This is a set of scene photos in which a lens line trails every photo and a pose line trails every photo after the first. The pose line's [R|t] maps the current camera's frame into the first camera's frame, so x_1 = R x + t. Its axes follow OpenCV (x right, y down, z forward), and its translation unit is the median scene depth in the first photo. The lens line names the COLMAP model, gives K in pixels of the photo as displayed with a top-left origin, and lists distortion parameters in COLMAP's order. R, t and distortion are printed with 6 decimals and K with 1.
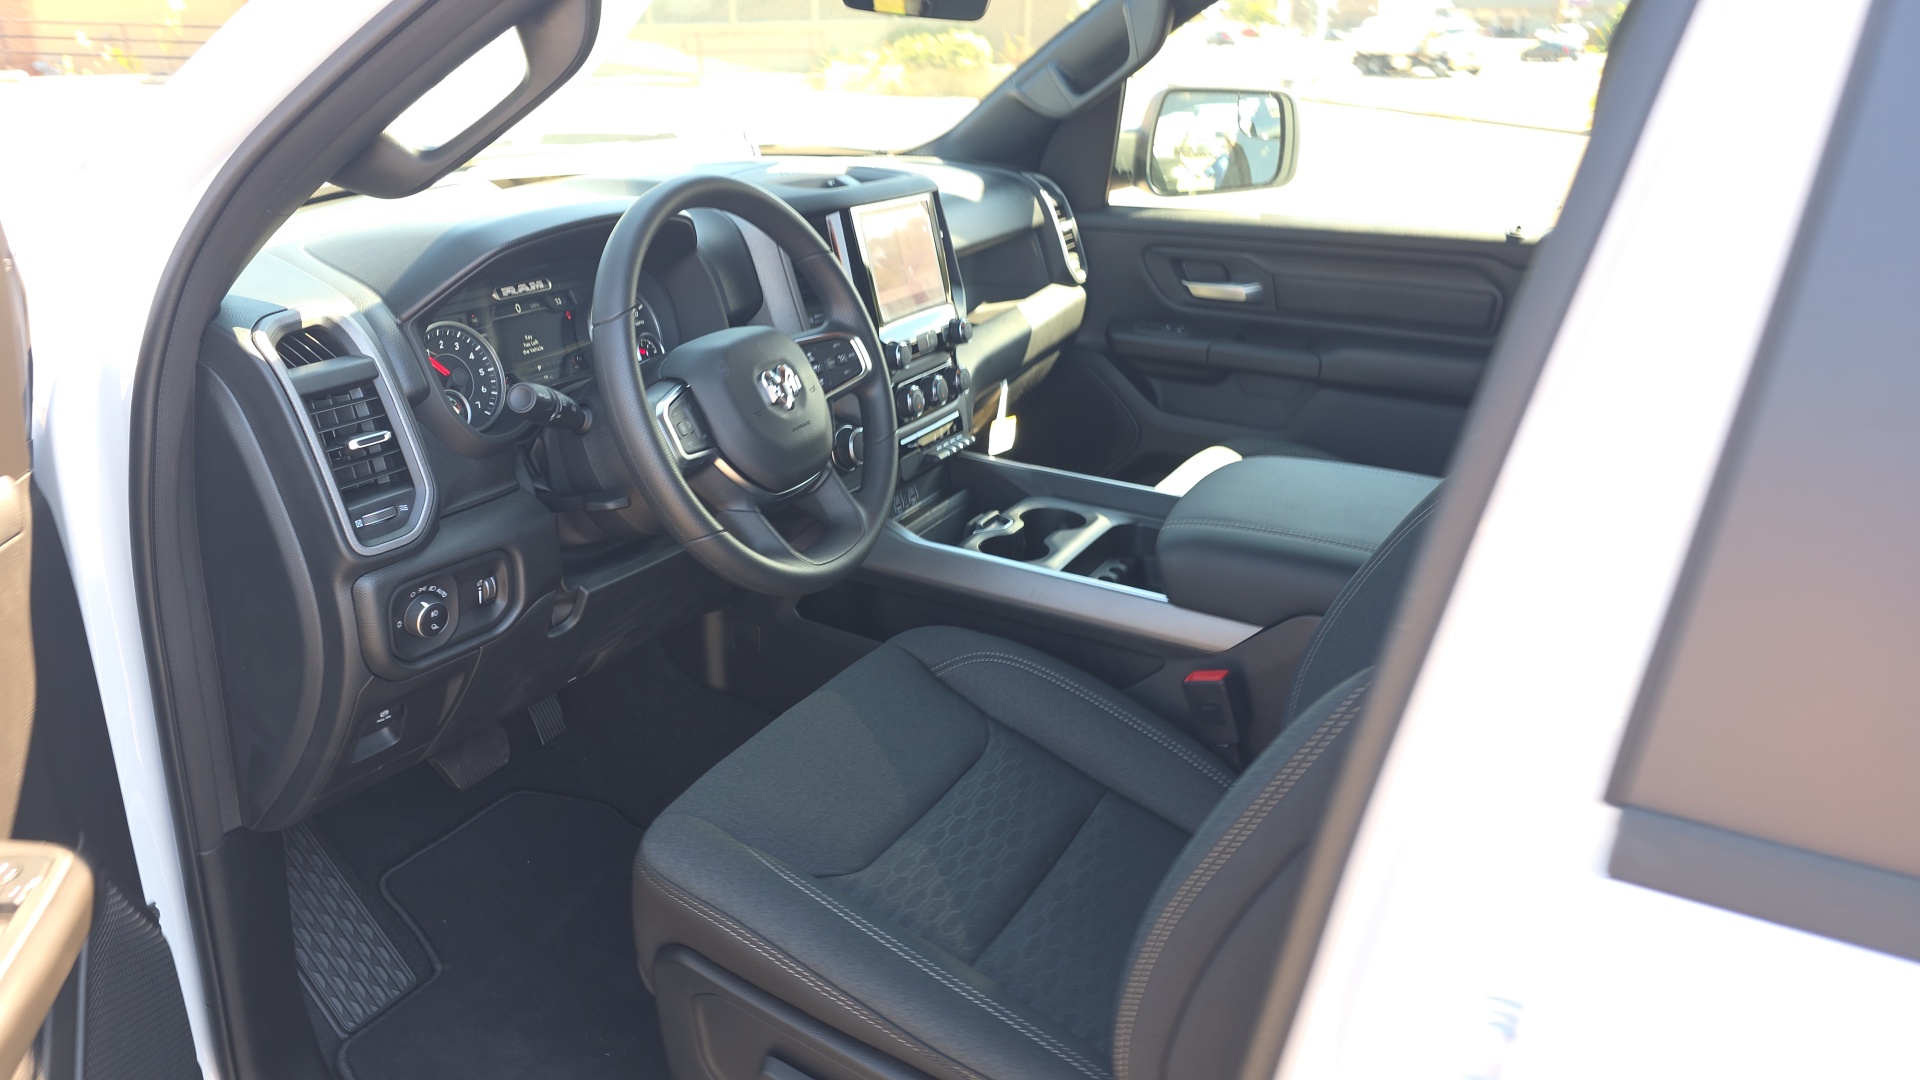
lens RADIAL K [[1314.5, 0, 924.7], [0, 1314.5, 514.5], [0, 0, 1]] dist [0.037349, -0.057528]
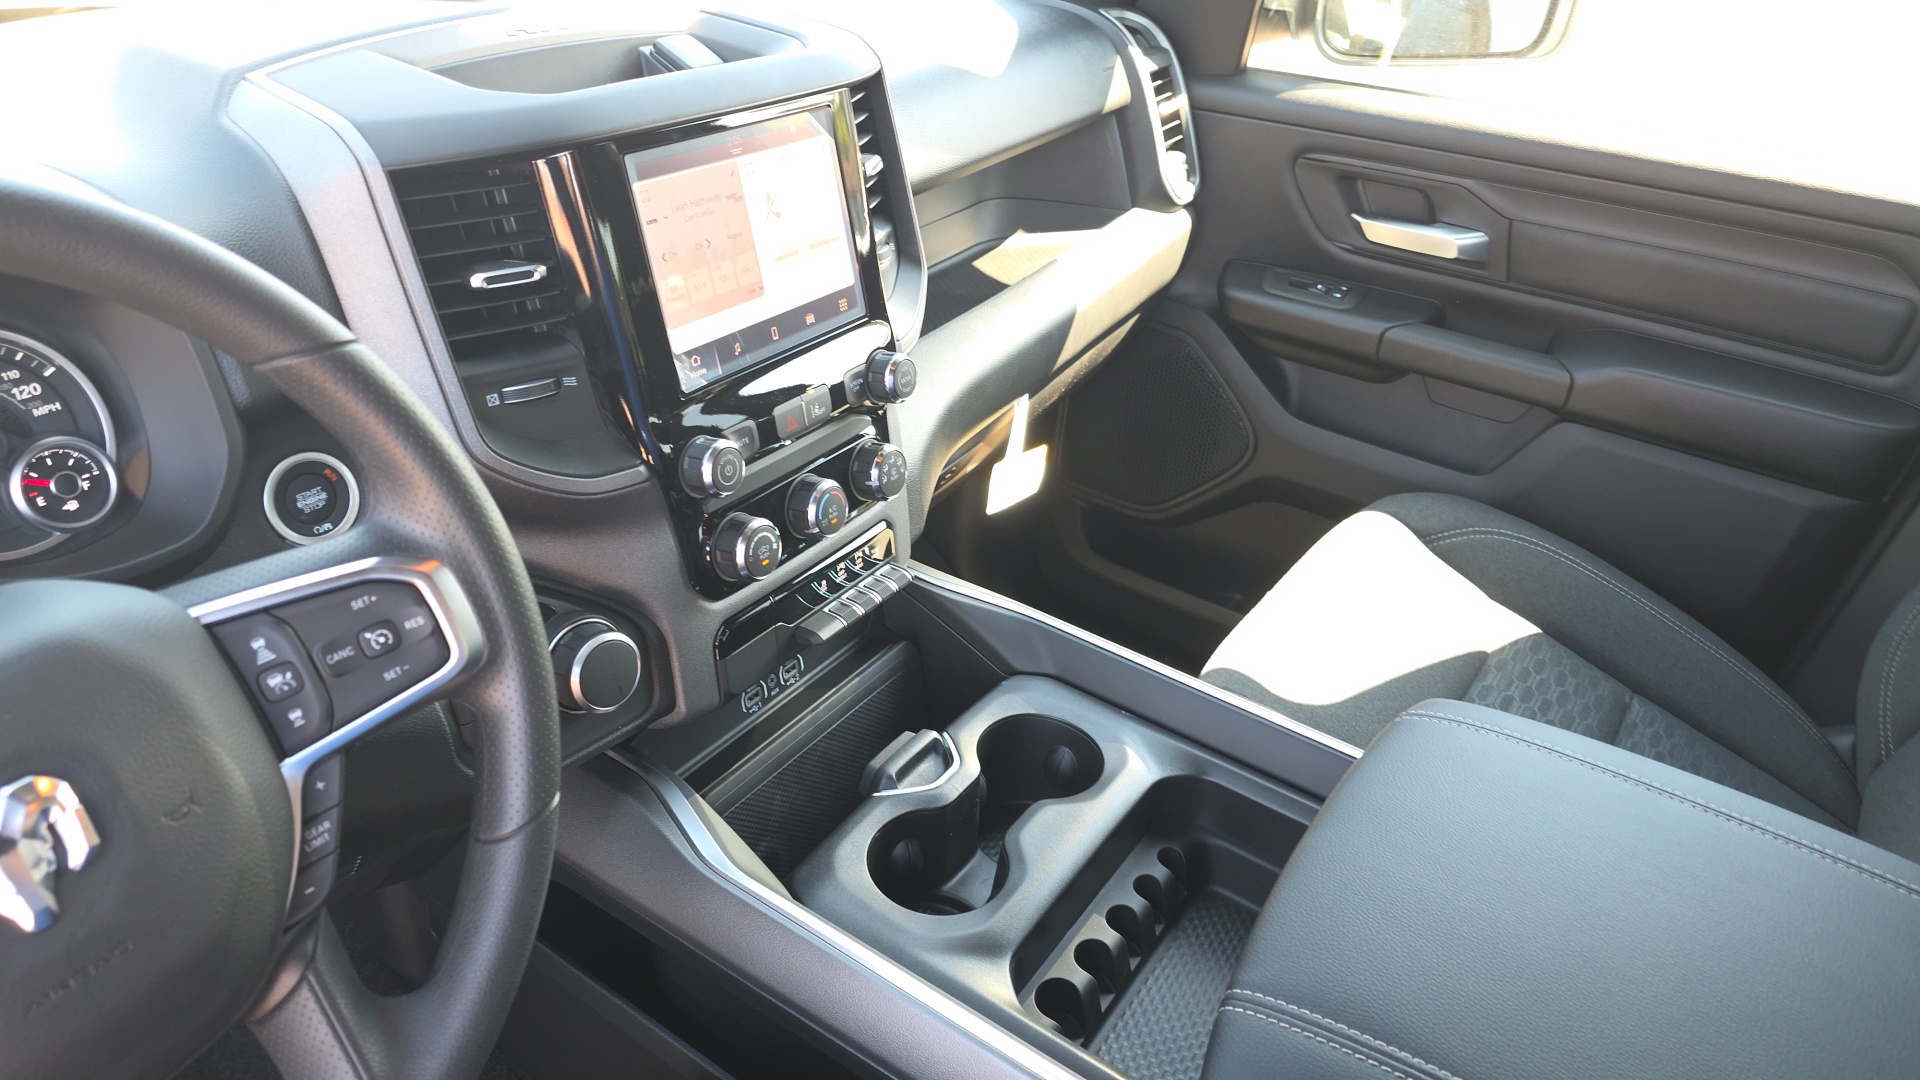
lens RADIAL K [[1314.5, 0, 962.9], [0, 1314.5, 510.6], [0, 0, 1]] dist [0.037349, -0.057528]
pose [[0.994518, 0.085335, -0.060430, 0.067481], [-0.074813, 0.984450, 0.158938, -0.128544], [0.073053, -0.153546, 0.985437, 0.377537]]
